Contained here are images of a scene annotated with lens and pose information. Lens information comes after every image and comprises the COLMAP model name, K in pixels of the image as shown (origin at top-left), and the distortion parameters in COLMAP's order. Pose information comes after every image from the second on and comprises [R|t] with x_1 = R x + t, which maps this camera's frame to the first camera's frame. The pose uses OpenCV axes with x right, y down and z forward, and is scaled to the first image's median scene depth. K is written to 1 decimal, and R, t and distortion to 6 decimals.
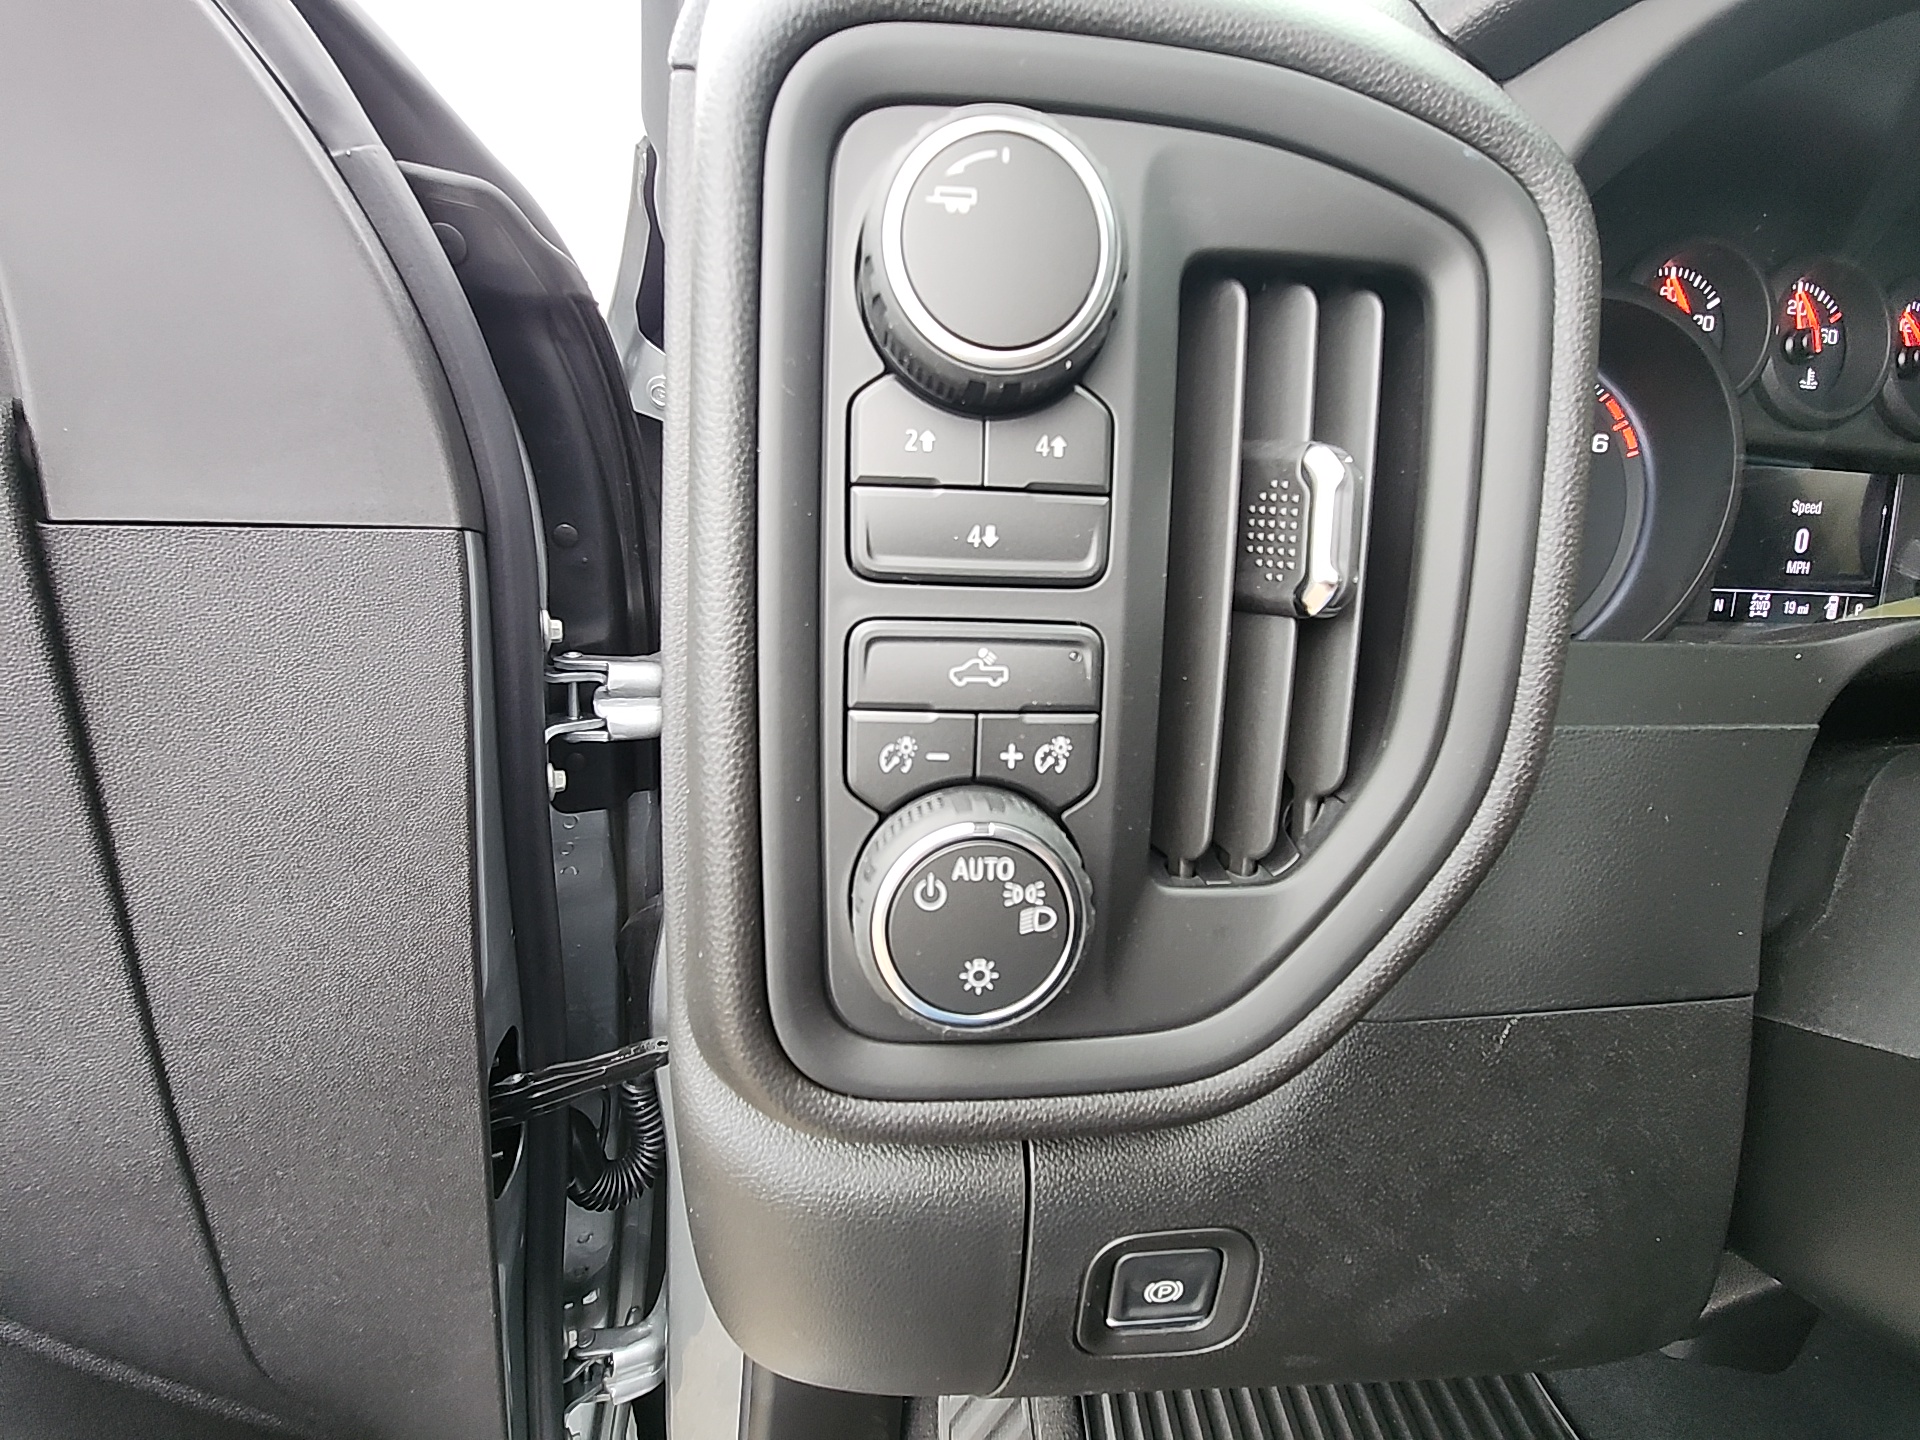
lens RADIAL K [[776.2, 0, 942.3], [0, 776.2, 704.4], [0, 0, 1]] dist [0.008296, -0.007118]
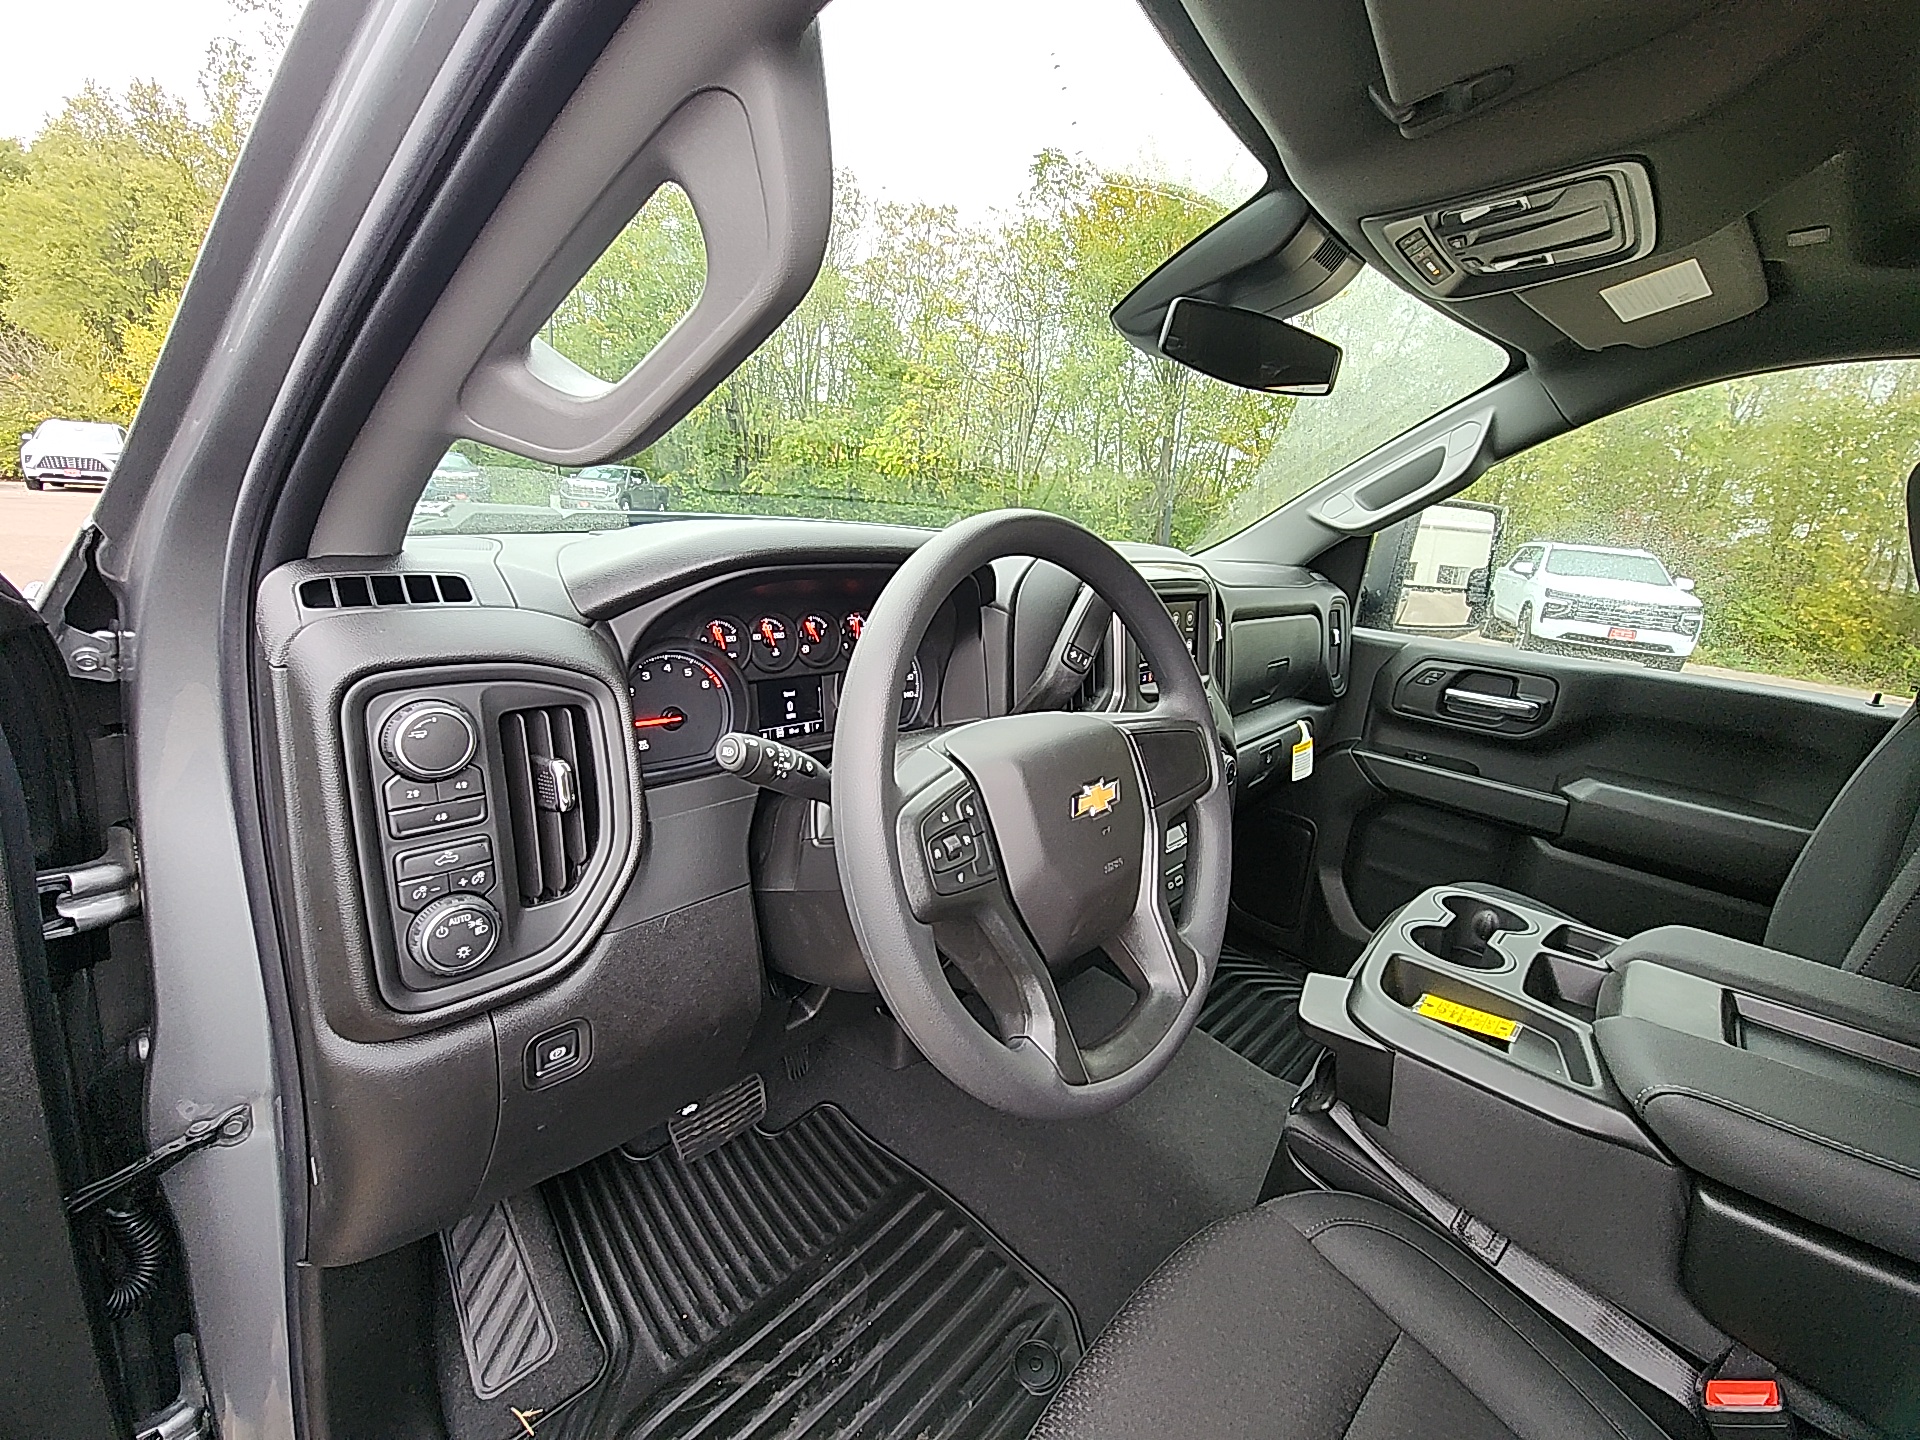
lens RADIAL K [[776.2, 0, 945.7], [0, 776.2, 702.1], [0, 0, 1]] dist [0.008296, -0.007118]
pose [[0.758059, -0.136489, 0.637744, -0.255217], [0.150292, 0.988097, 0.032824, -0.348667], [-0.634633, 0.070965, 0.769549, -2.040012]]
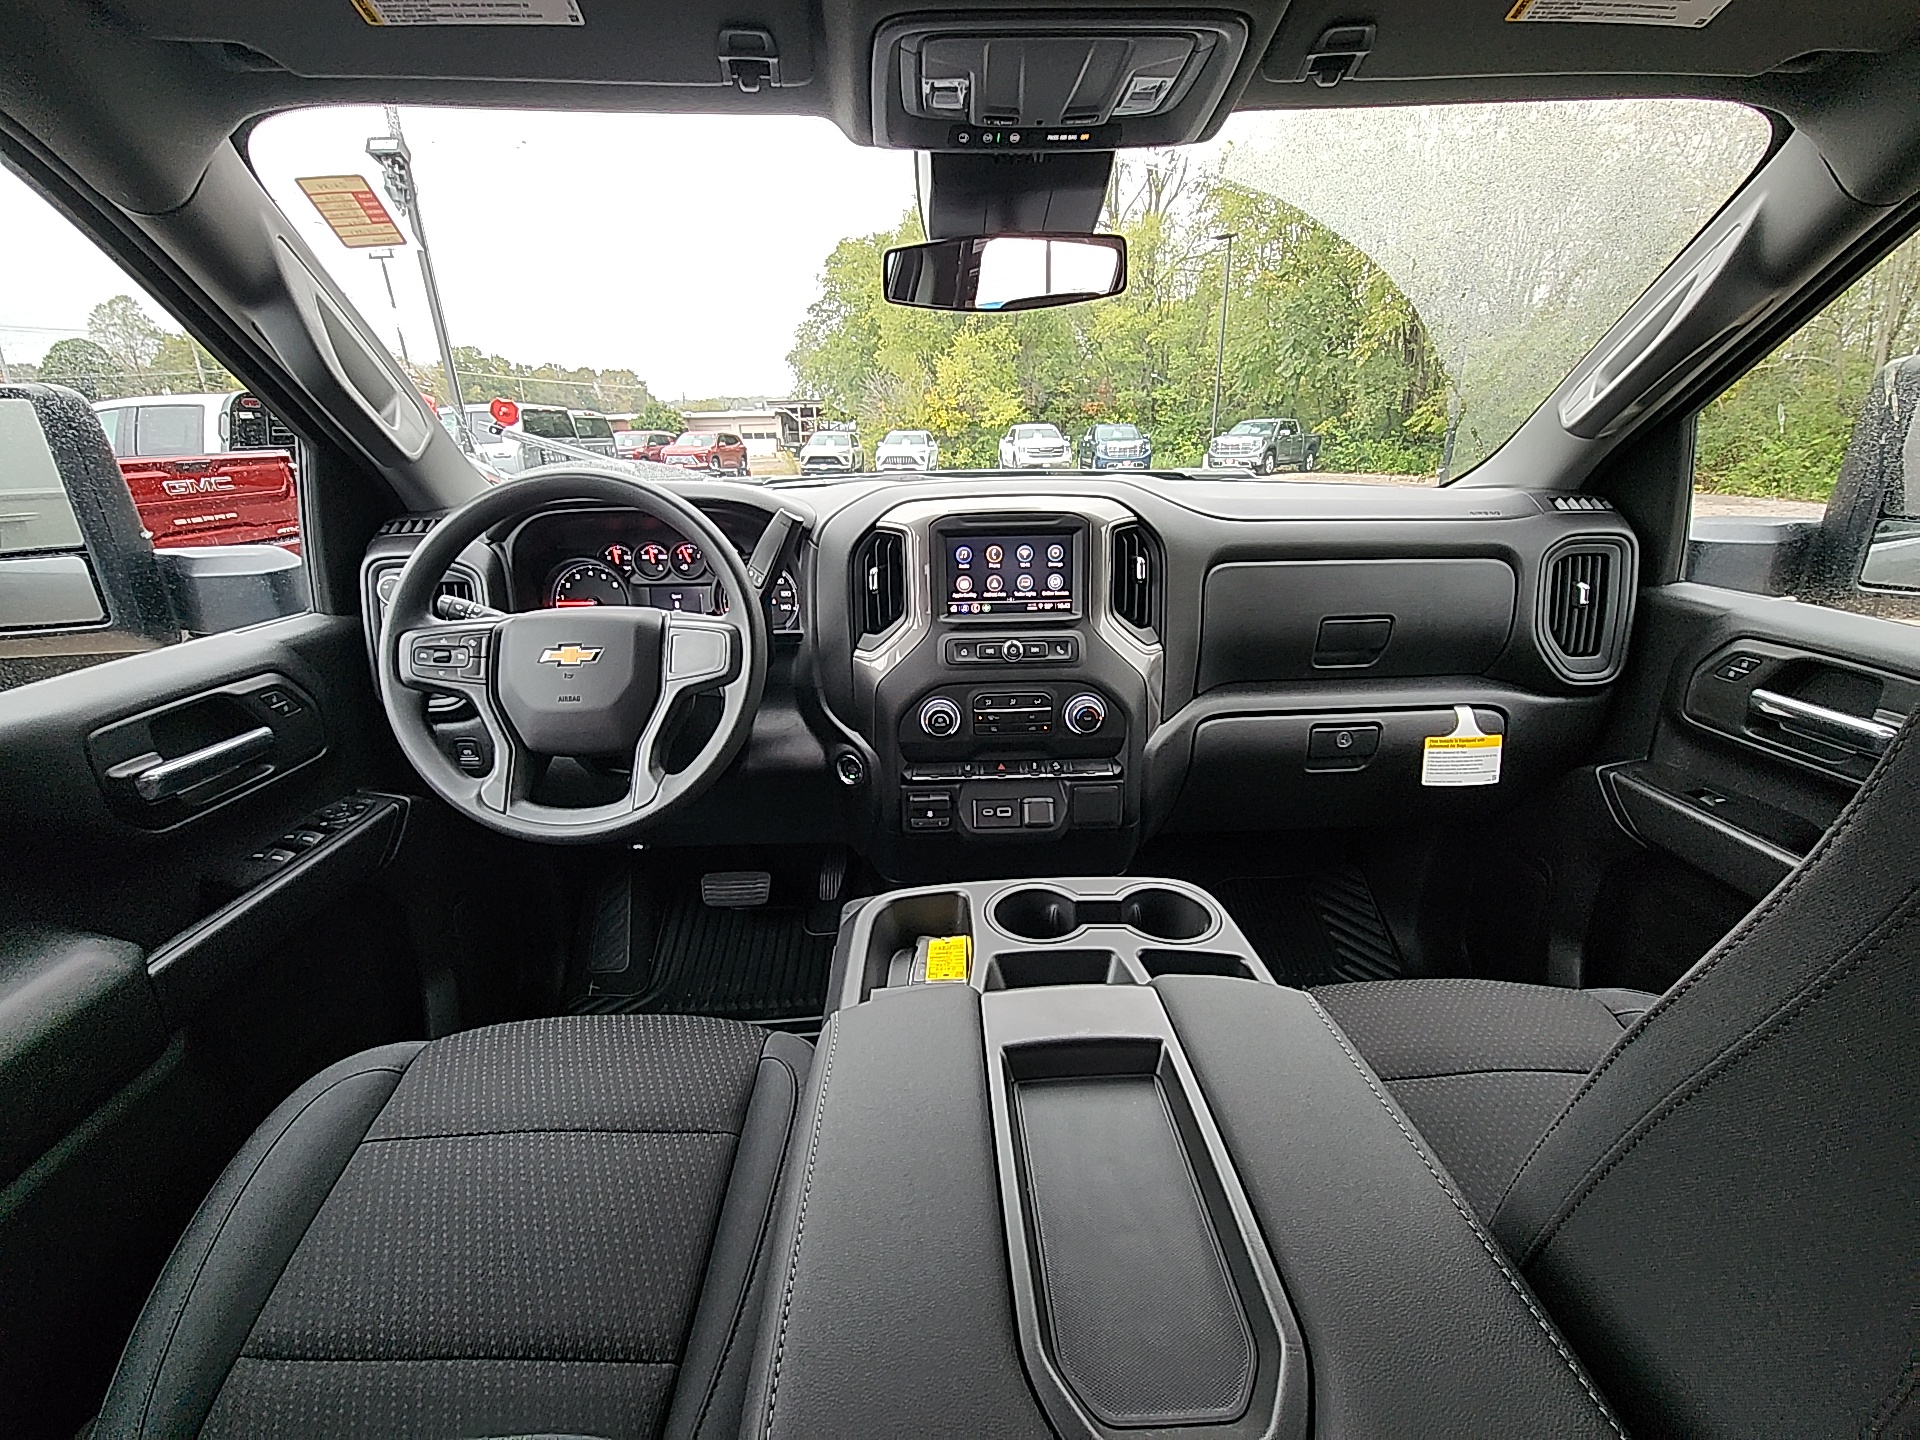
lens RADIAL K [[776.2, 0, 942.7], [0, 776.2, 693.8], [0, 0, 1]] dist [0.008296, -0.007118]
pose [[0.995401, -0.029155, -0.091251, 4.216679], [0.029574, 0.999557, 0.003244, 0.409022], [0.091116, -0.005928, 0.995823, -4.263441]]
